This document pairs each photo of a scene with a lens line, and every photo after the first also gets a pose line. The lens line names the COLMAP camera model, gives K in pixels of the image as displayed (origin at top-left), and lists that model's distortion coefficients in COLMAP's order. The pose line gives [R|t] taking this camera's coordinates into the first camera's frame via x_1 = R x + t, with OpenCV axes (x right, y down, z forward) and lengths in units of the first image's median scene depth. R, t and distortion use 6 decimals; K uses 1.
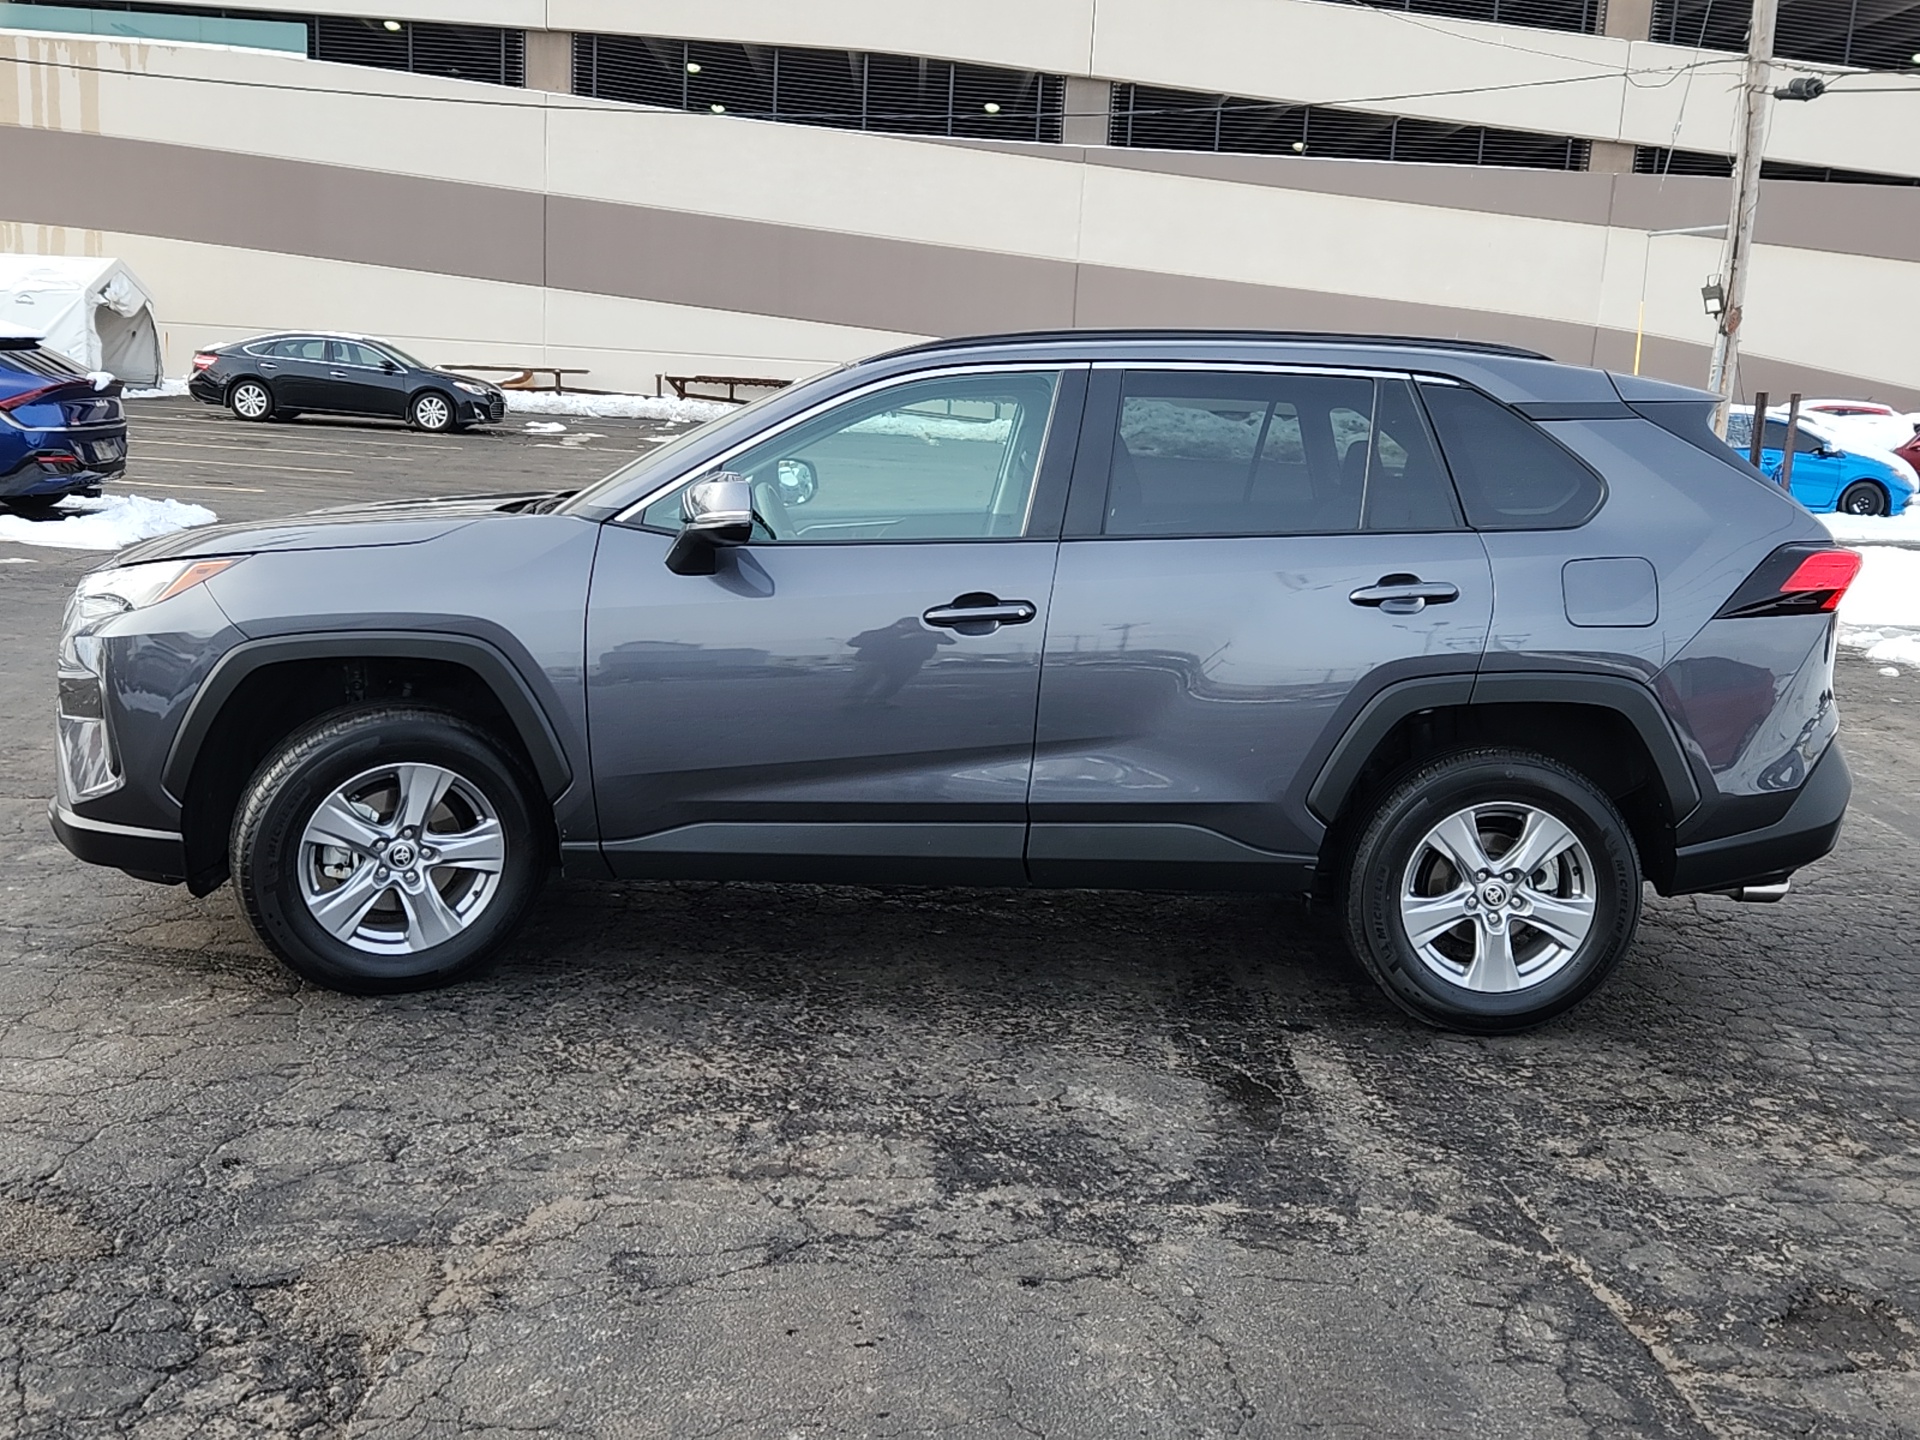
lens RADIAL K [[1882.2, 0, 954.0], [0, 1882.2, 728.9], [0, 0, 1]] dist [0.130861, -0.243762]
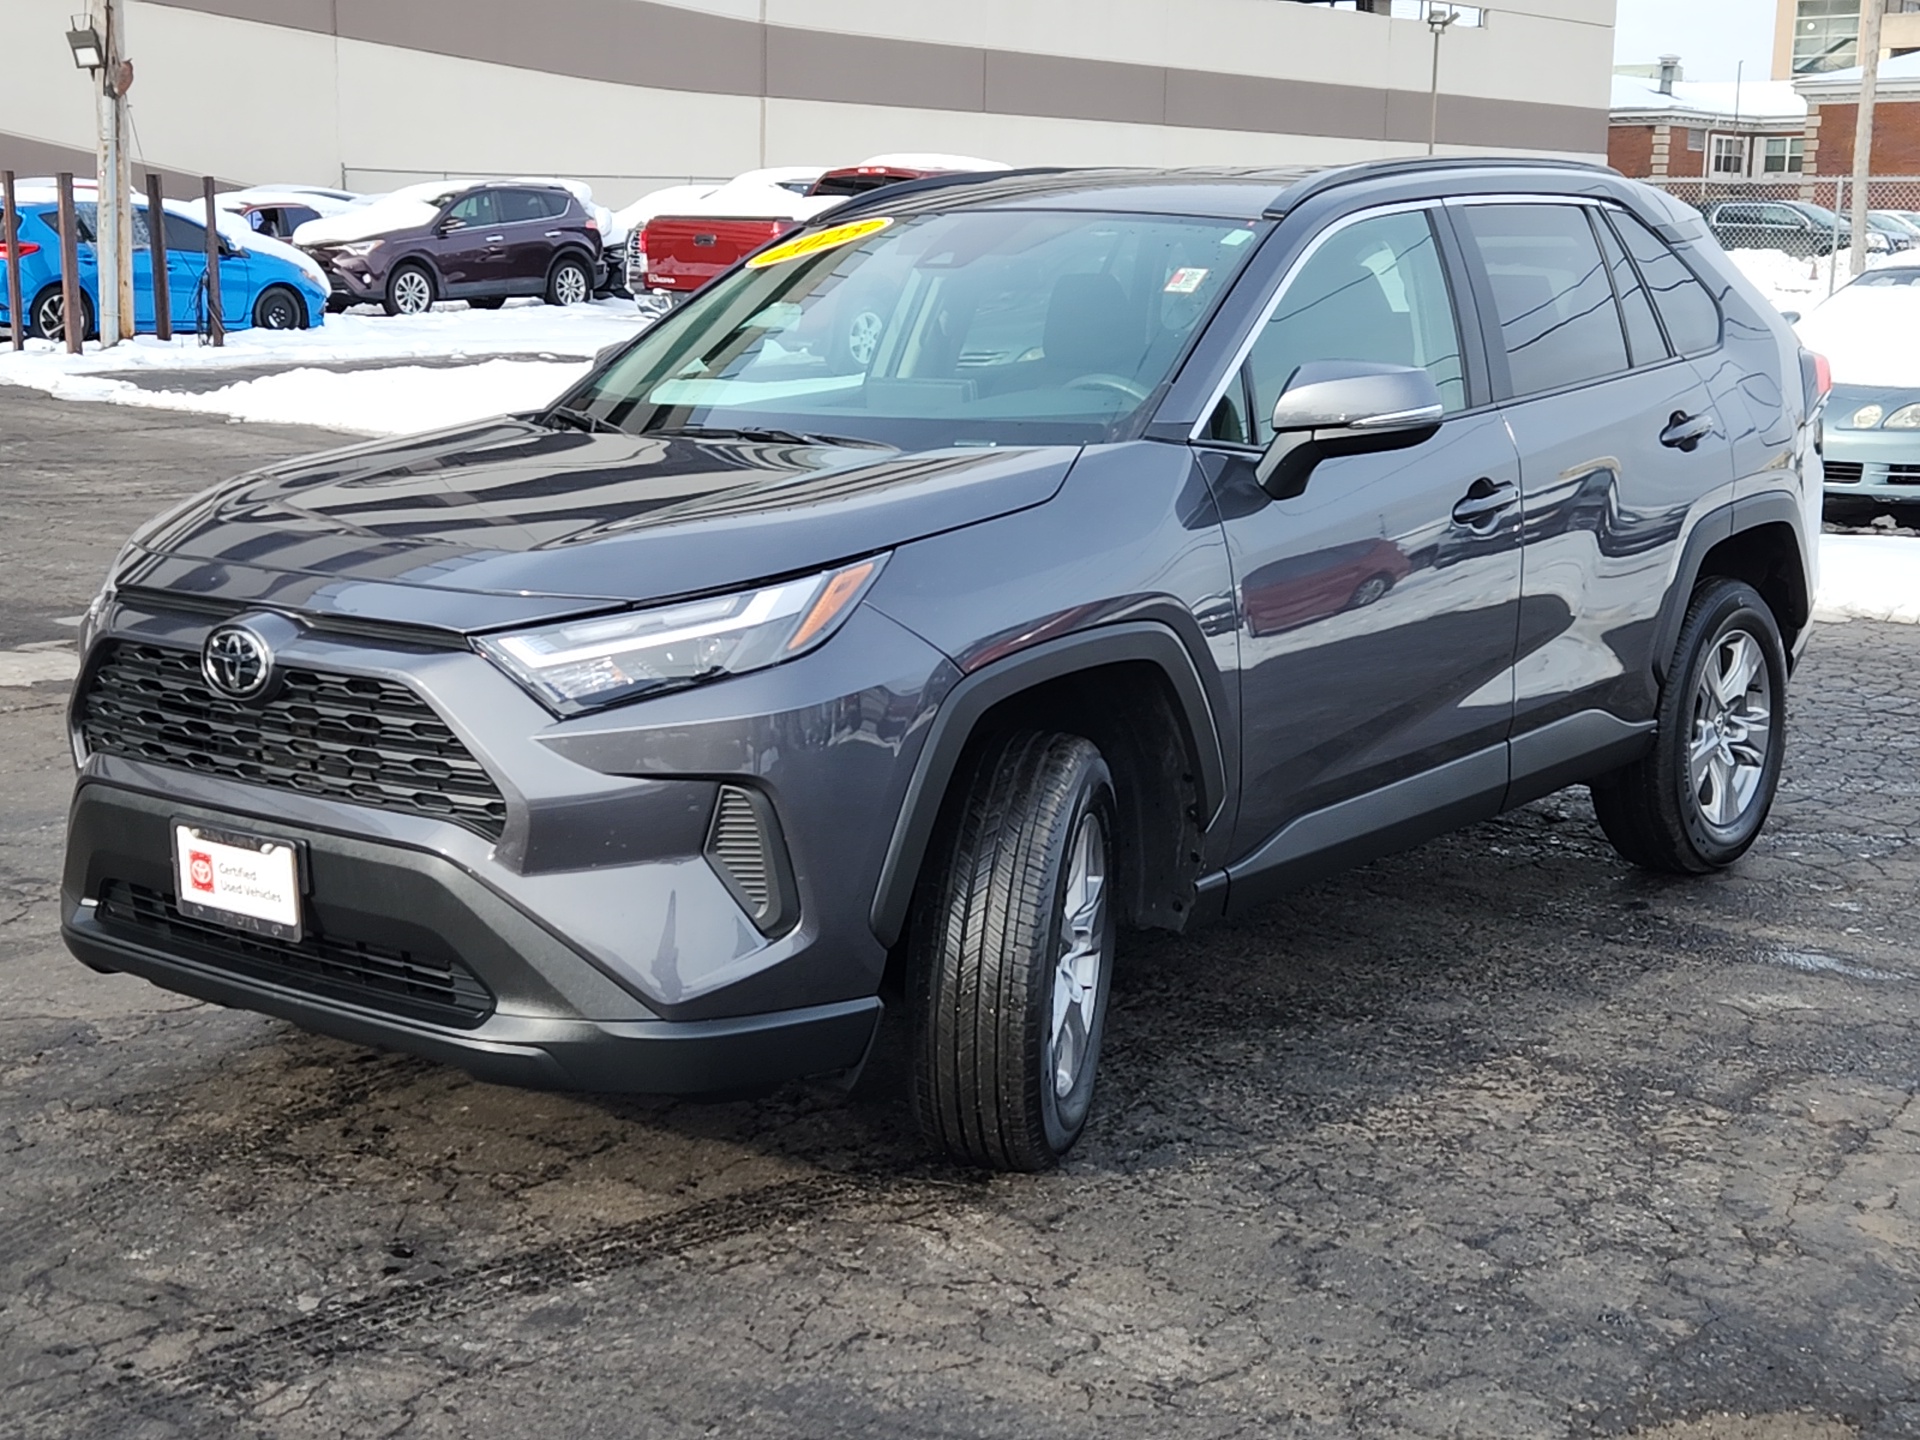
lens RADIAL K [[2642.1, 0, 935.5], [0, 2642.1, 760.9], [0, 0, 1]] dist [0.064529, 0.050101]
pose [[0.651032, -0.190040, 0.734876, -0.984335], [0.155025, 0.981034, 0.116359, -0.117924], [-0.743051, 0.038171, 0.668145, 0.374261]]
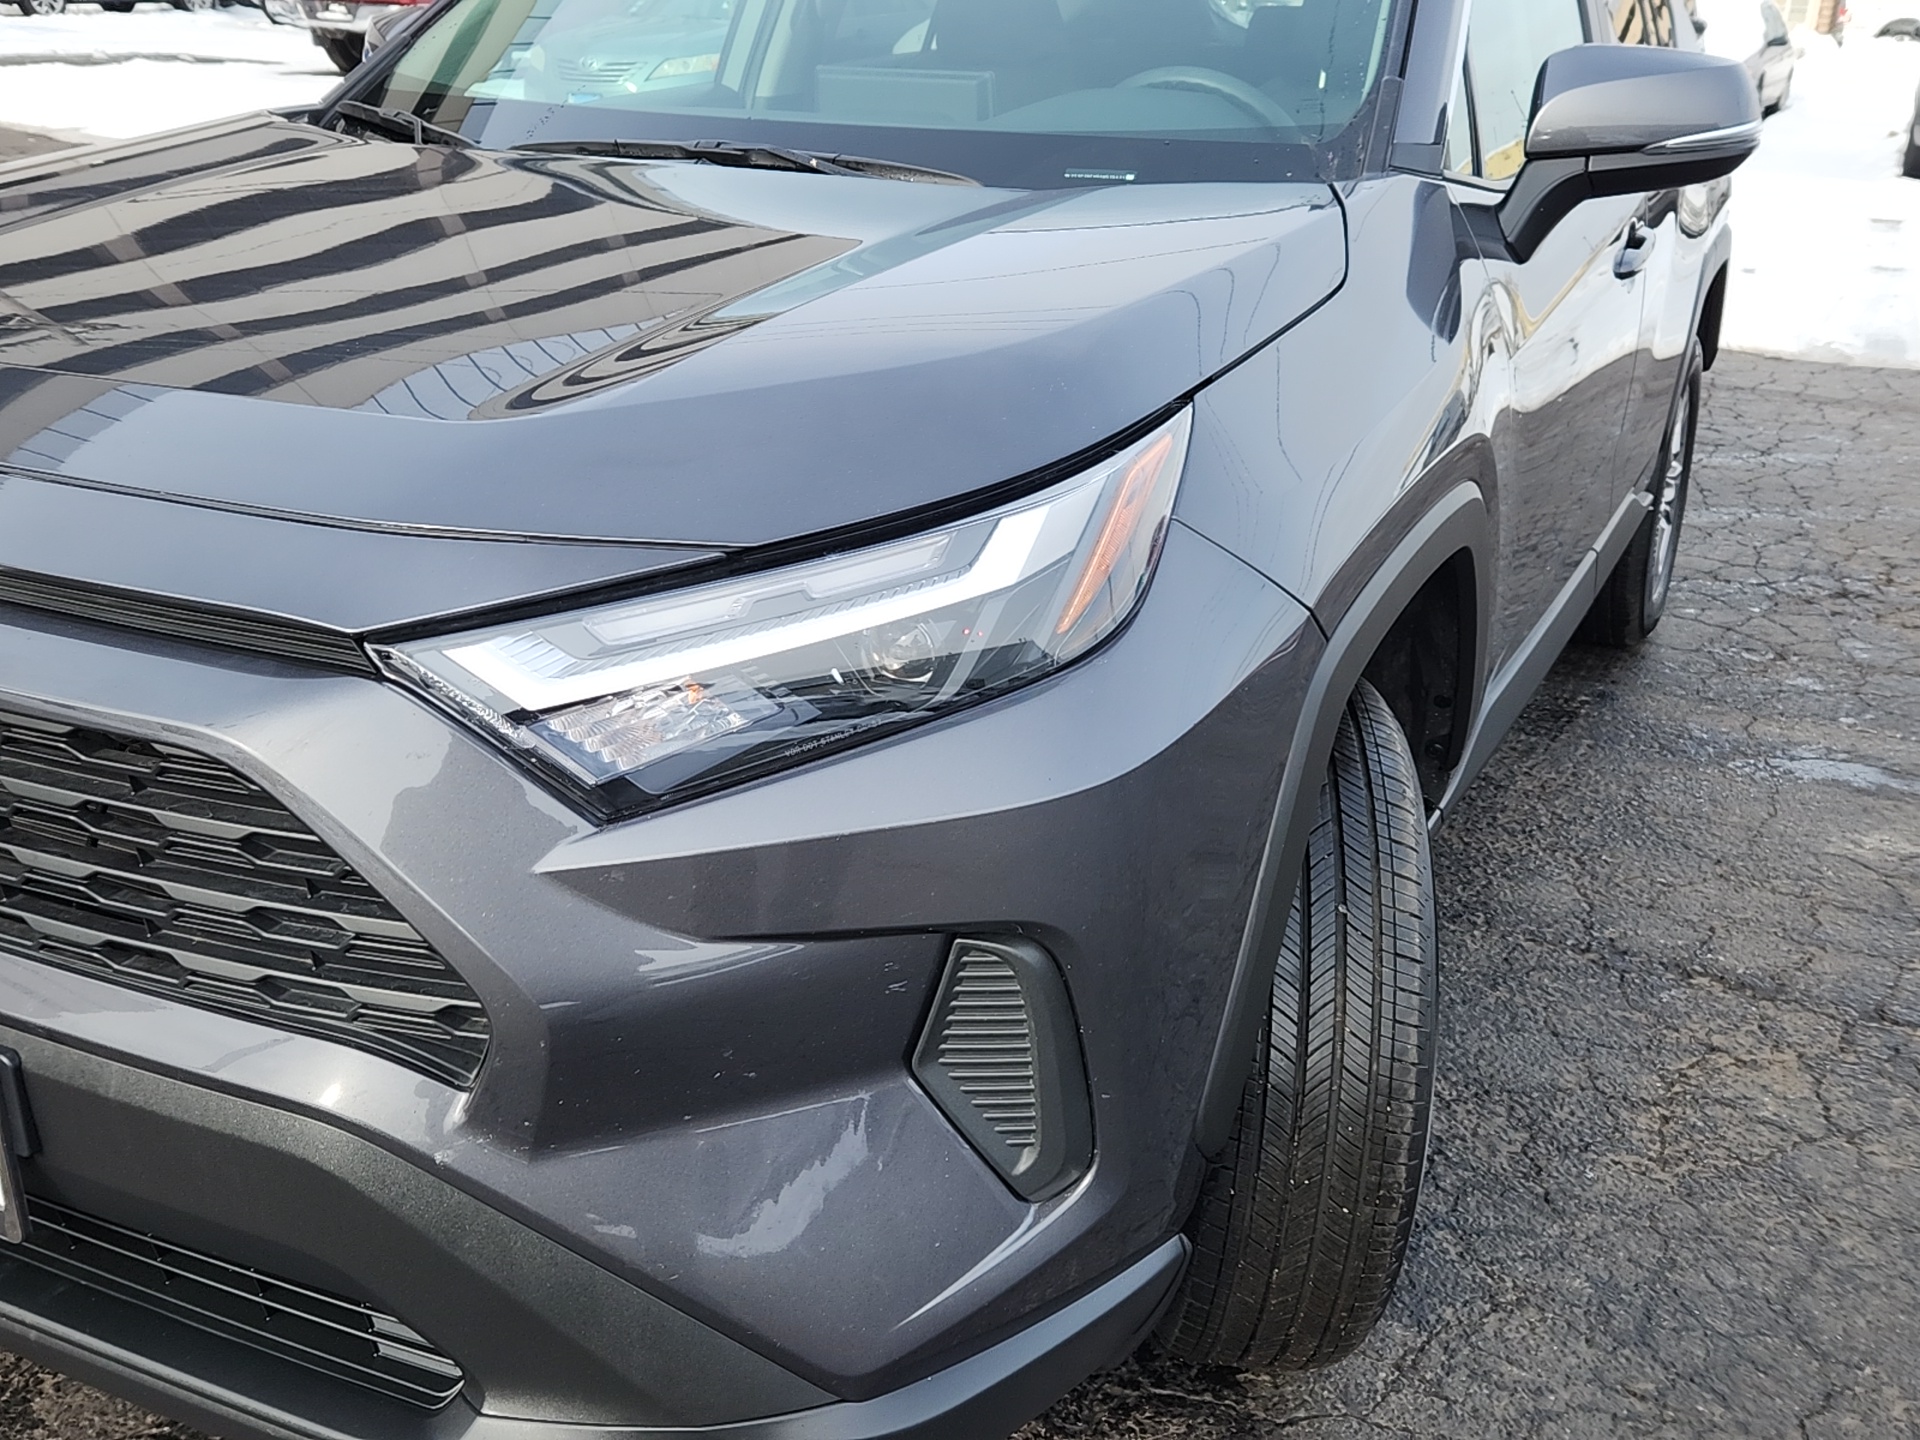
lens RADIAL K [[1867.8, 0, 987.0], [0, 1867.8, 754.0], [0, 0, 1]] dist [0.094034, -0.119691]
pose [[0.452214, -0.361341, 0.815436, -0.643473], [0.139259, 0.931651, 0.335610, -0.142667], [-0.880971, -0.038211, 0.471625, 0.833857]]
